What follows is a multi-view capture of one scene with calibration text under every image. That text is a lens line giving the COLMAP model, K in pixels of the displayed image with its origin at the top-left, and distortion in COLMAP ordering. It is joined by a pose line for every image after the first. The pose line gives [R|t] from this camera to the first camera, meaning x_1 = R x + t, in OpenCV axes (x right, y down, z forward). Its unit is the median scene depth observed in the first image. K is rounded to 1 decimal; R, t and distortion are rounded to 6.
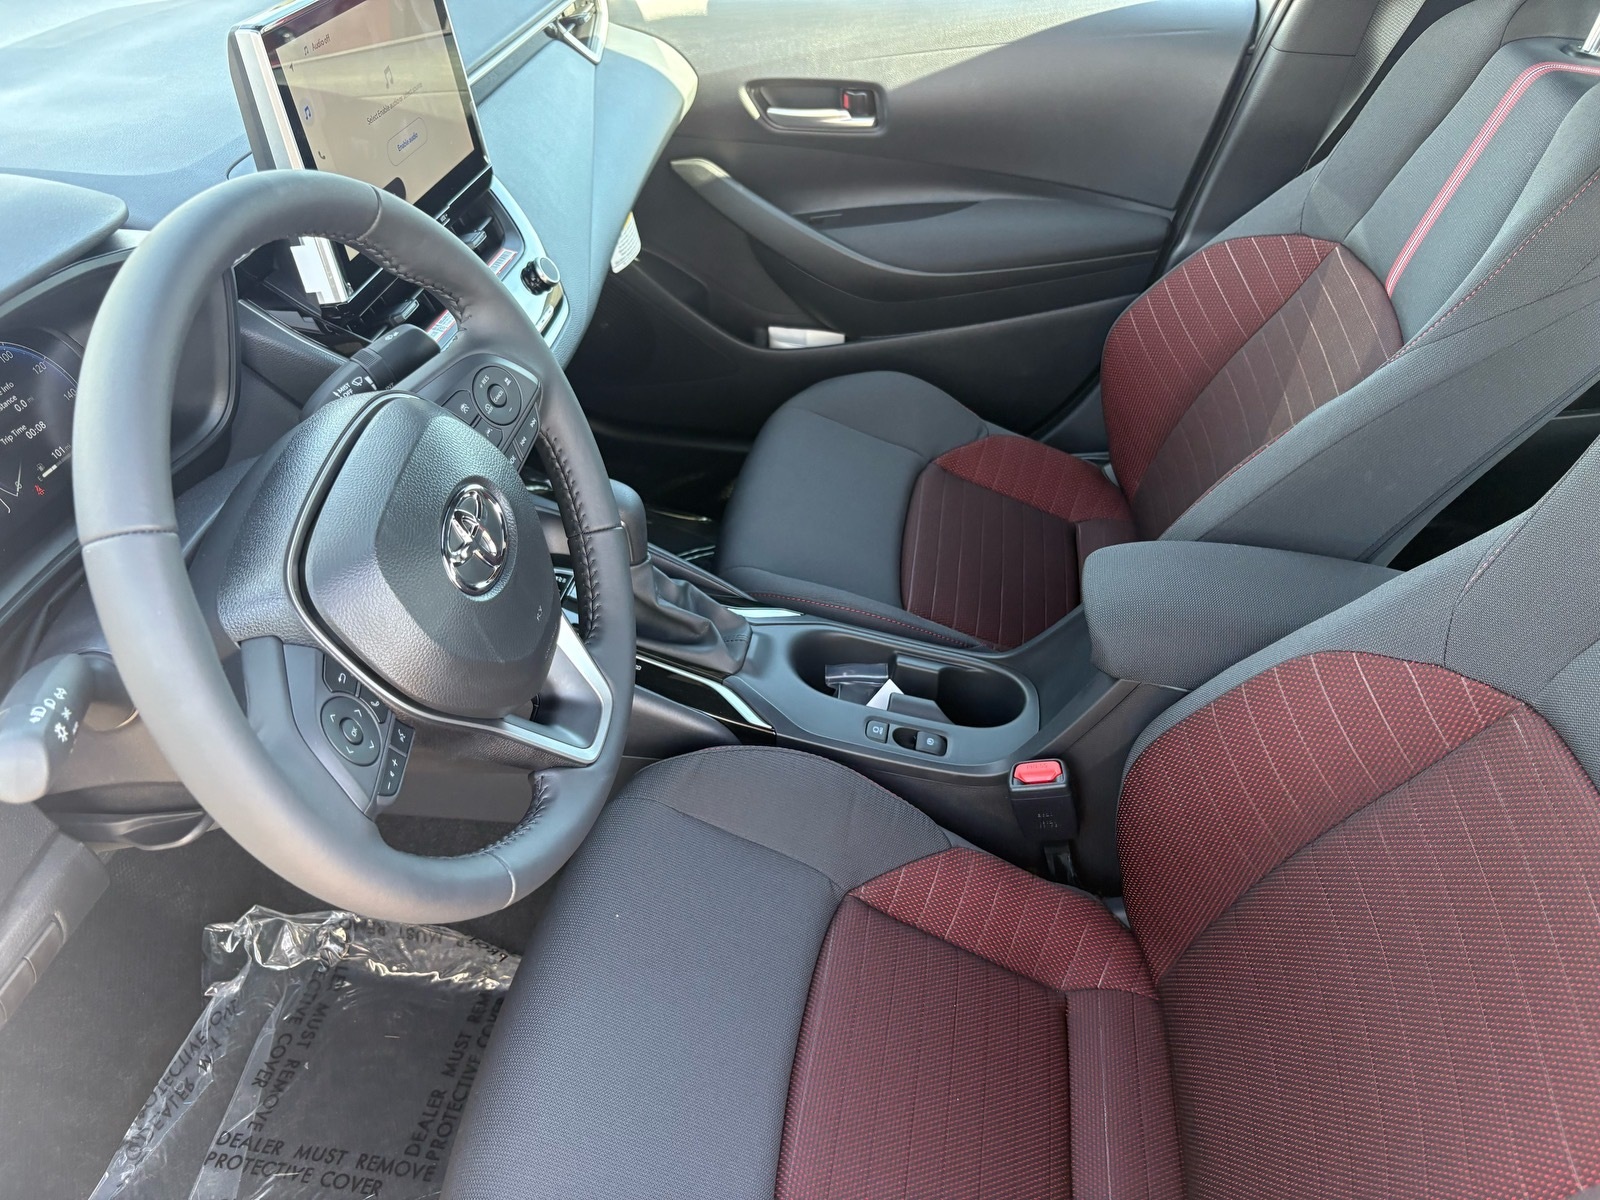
lens RADIAL K [[1232.2, 0, 809.0], [0, 1232.2, 602.1], [0, 0, 1]] dist [0.040589, -0.048103]
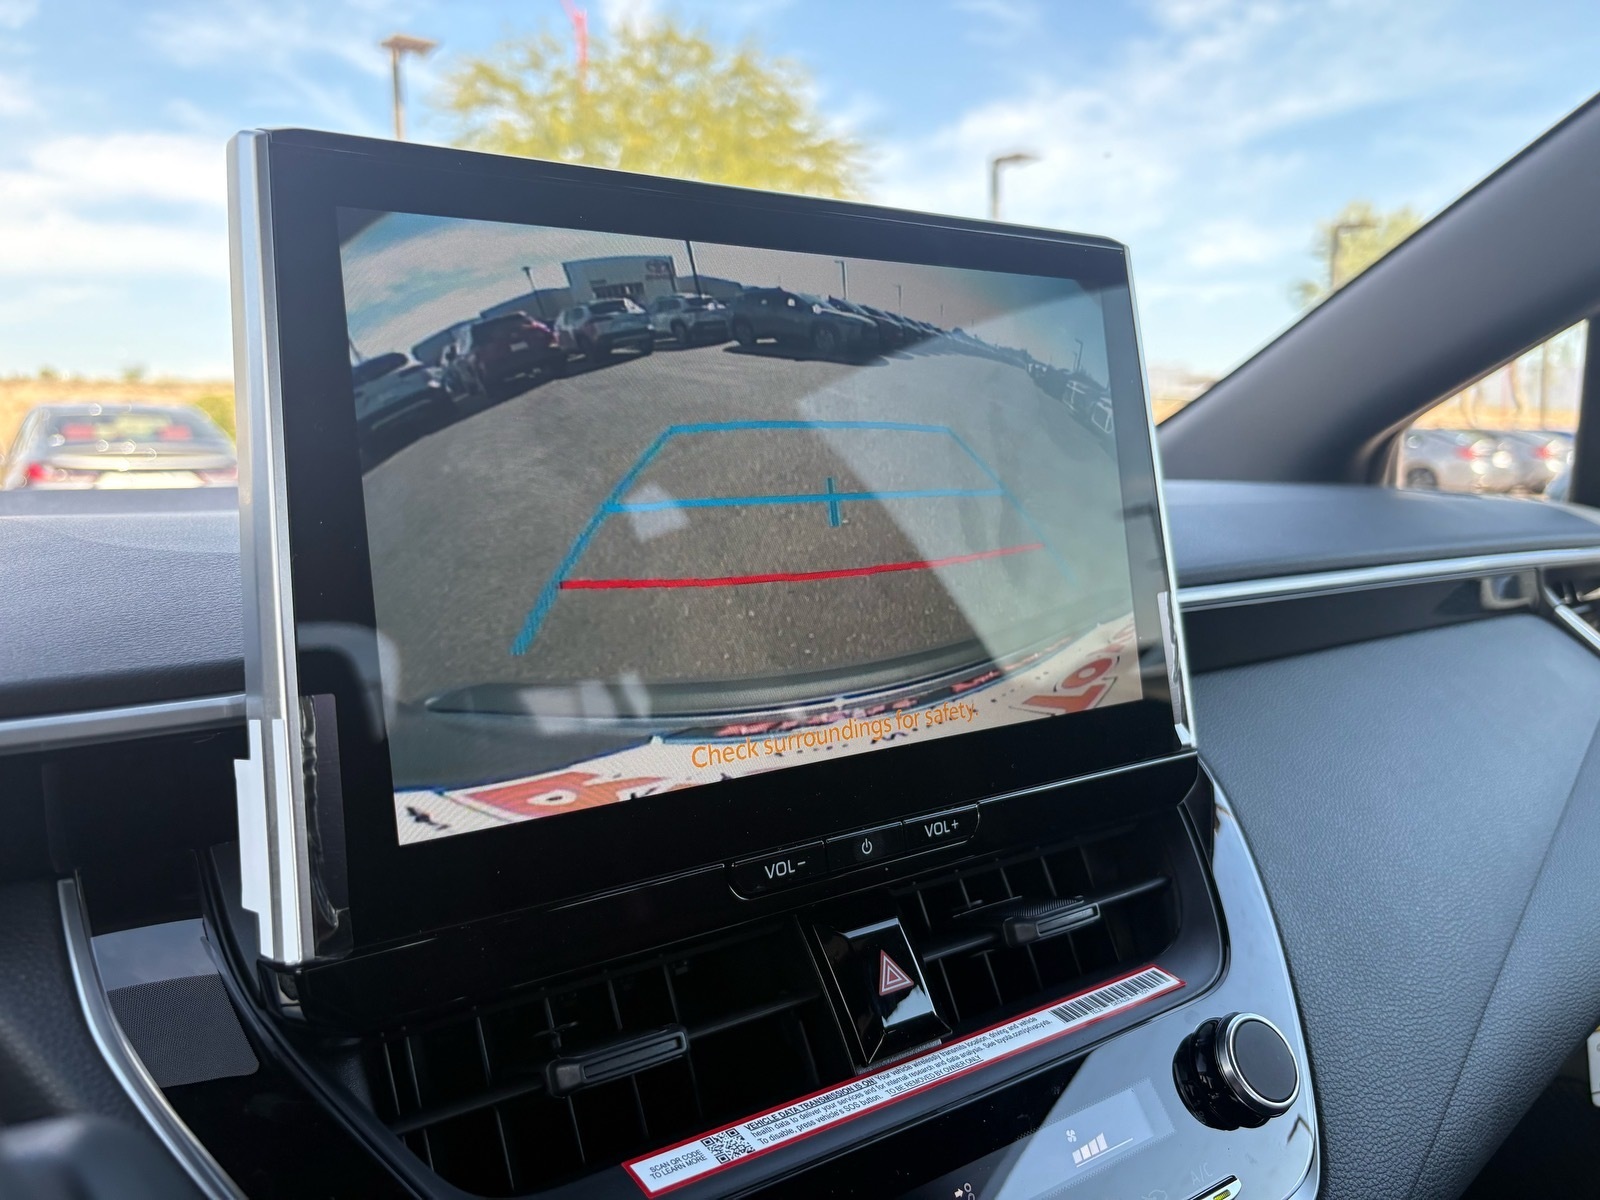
lens RADIAL K [[1232.2, 0, 792.5], [0, 1232.2, 593.8], [0, 0, 1]] dist [0.040589, -0.048103]
pose [[0.696935, 0.054236, -0.715081, -0.065220], [-0.415974, 0.842821, -0.341493, -0.198887], [0.584164, 0.535453, 0.609952, 0.627669]]
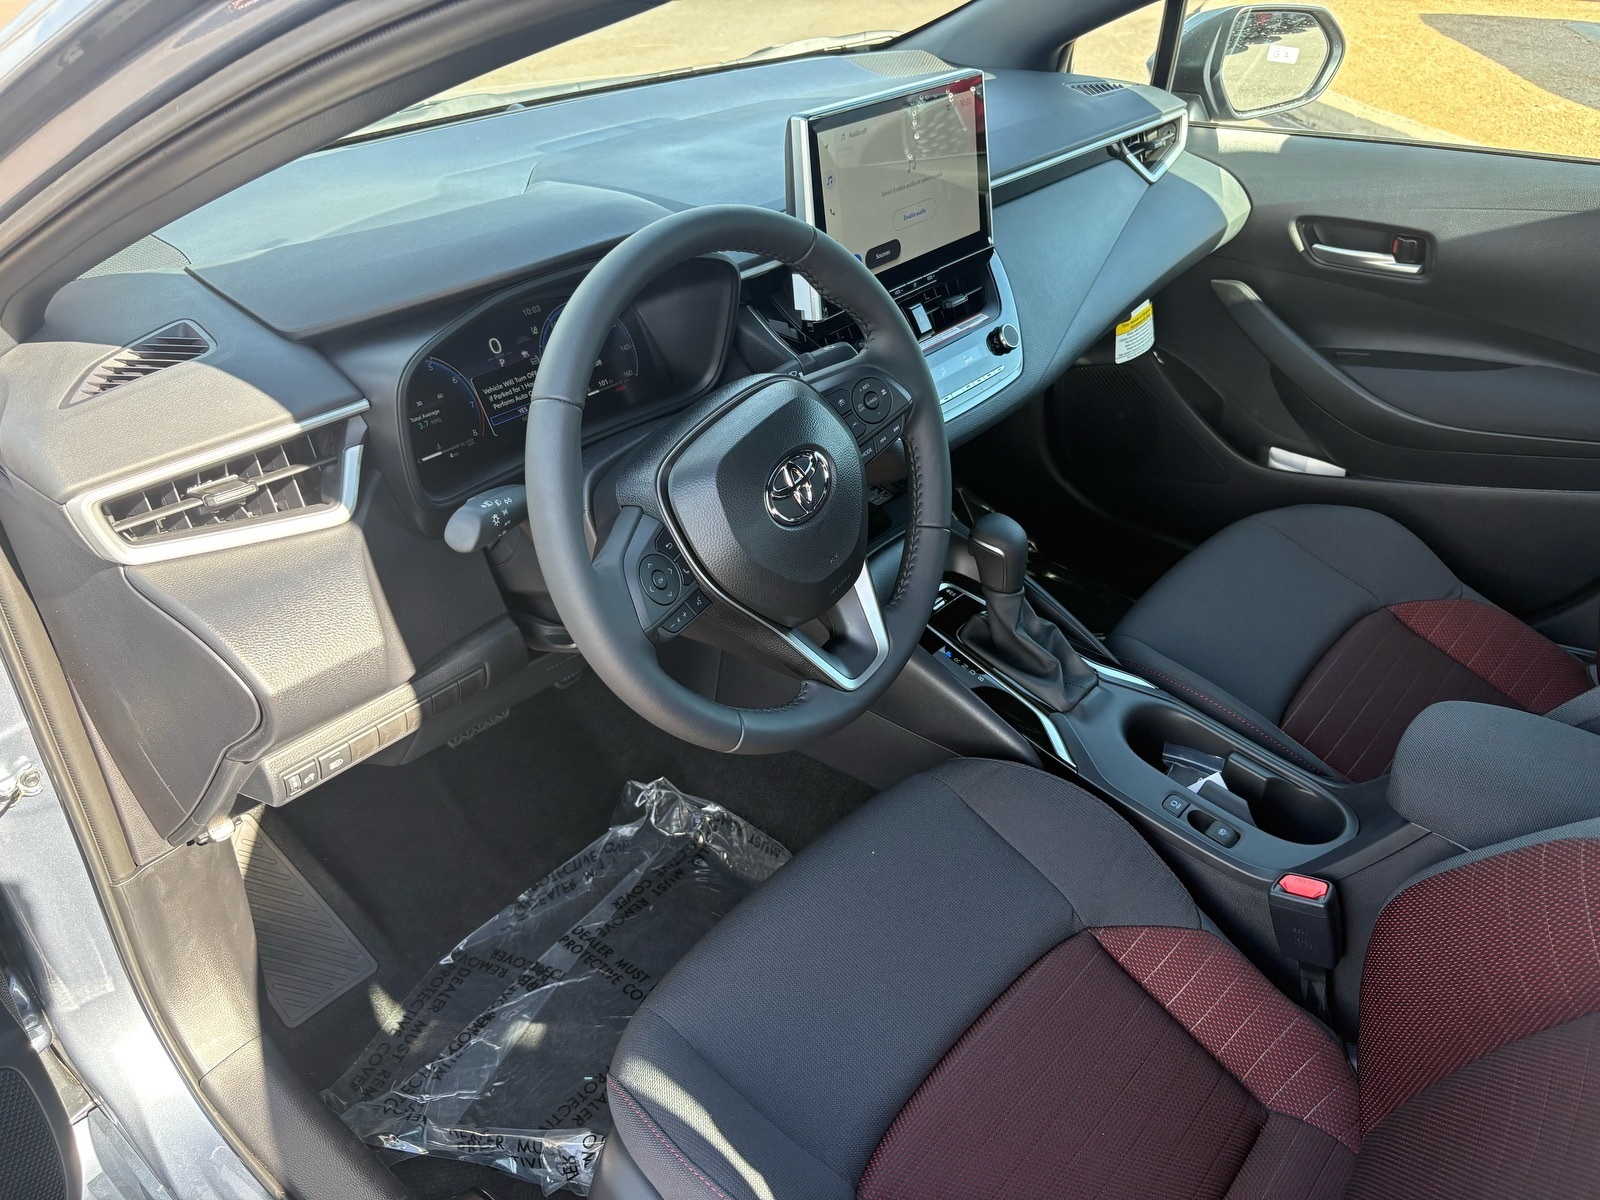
lens RADIAL K [[1232.2, 0, 815.1], [0, 1232.2, 590.8], [0, 0, 1]] dist [0.040589, -0.048103]
pose [[0.857073, 0.261965, -0.443621, 0.209235], [-0.302695, 0.952830, -0.022144, 0.045949], [0.416895, 0.153261, 0.895941, -0.100706]]
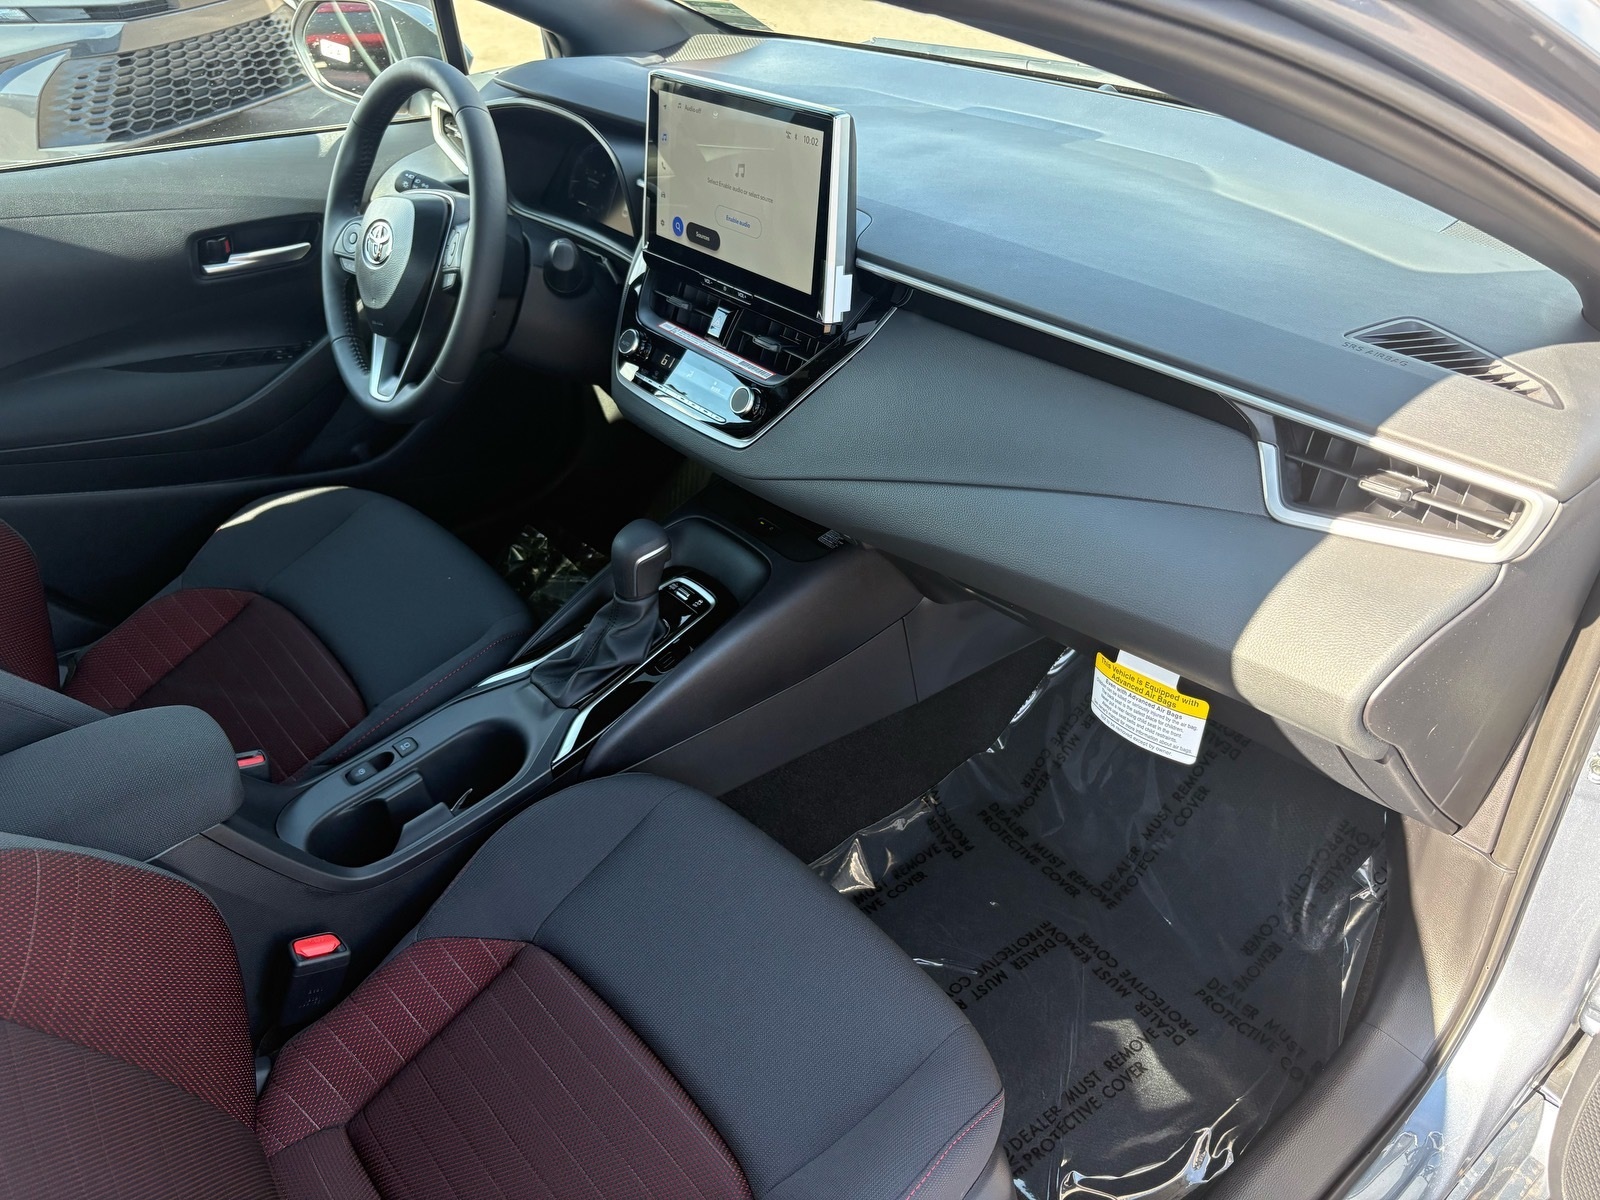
lens RADIAL K [[1232.2, 0, 804.5], [0, 1232.2, 606.6], [0, 0, 1]] dist [0.040589, -0.048103]
pose [[-0.673430, 0.393121, -0.626057, 0.458825], [-0.450181, 0.453657, 0.769111, -0.968859], [0.586369, 0.799782, -0.128530, 1.237305]]
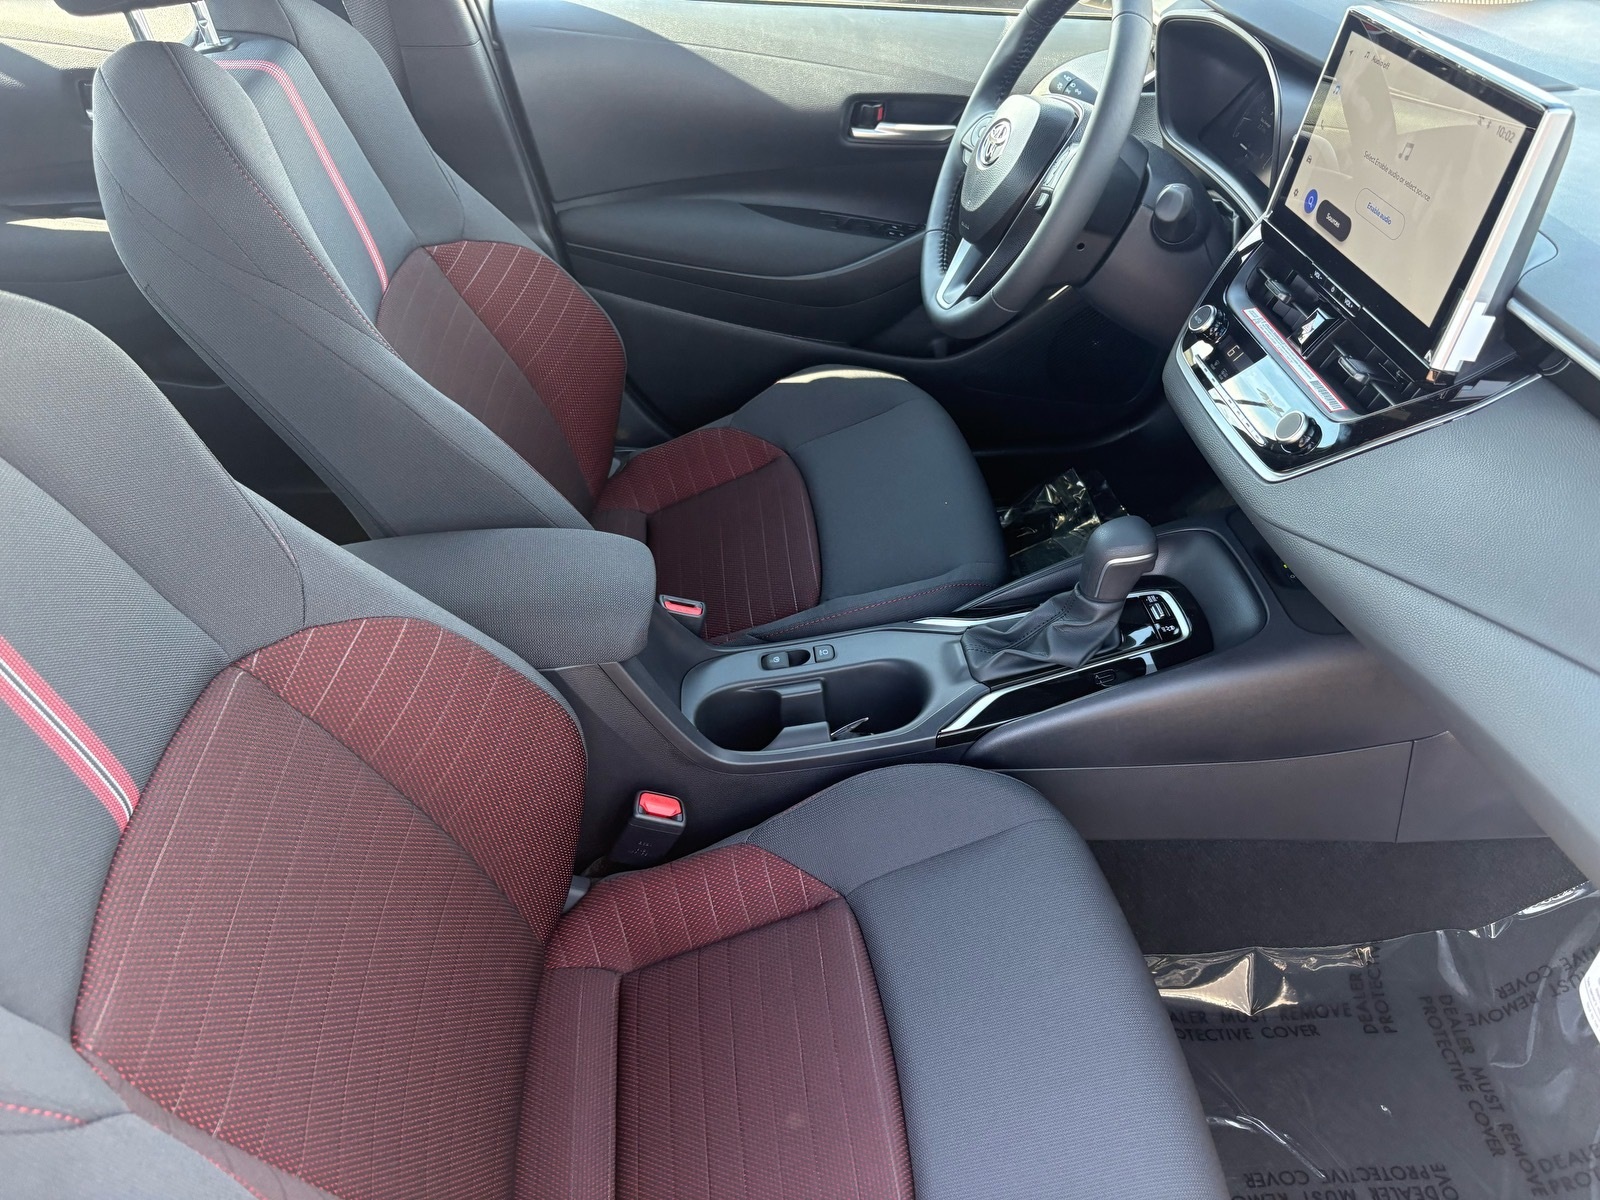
lens RADIAL K [[1232.2, 0, 808.0], [0, 1232.2, 608.1], [0, 0, 1]] dist [0.040589, -0.048103]
pose [[-0.969430, 0.102322, -0.223015, 0.307437], [-0.188952, 0.268517, 0.944561, -0.936439], [0.156532, 0.957825, -0.240974, 1.208145]]
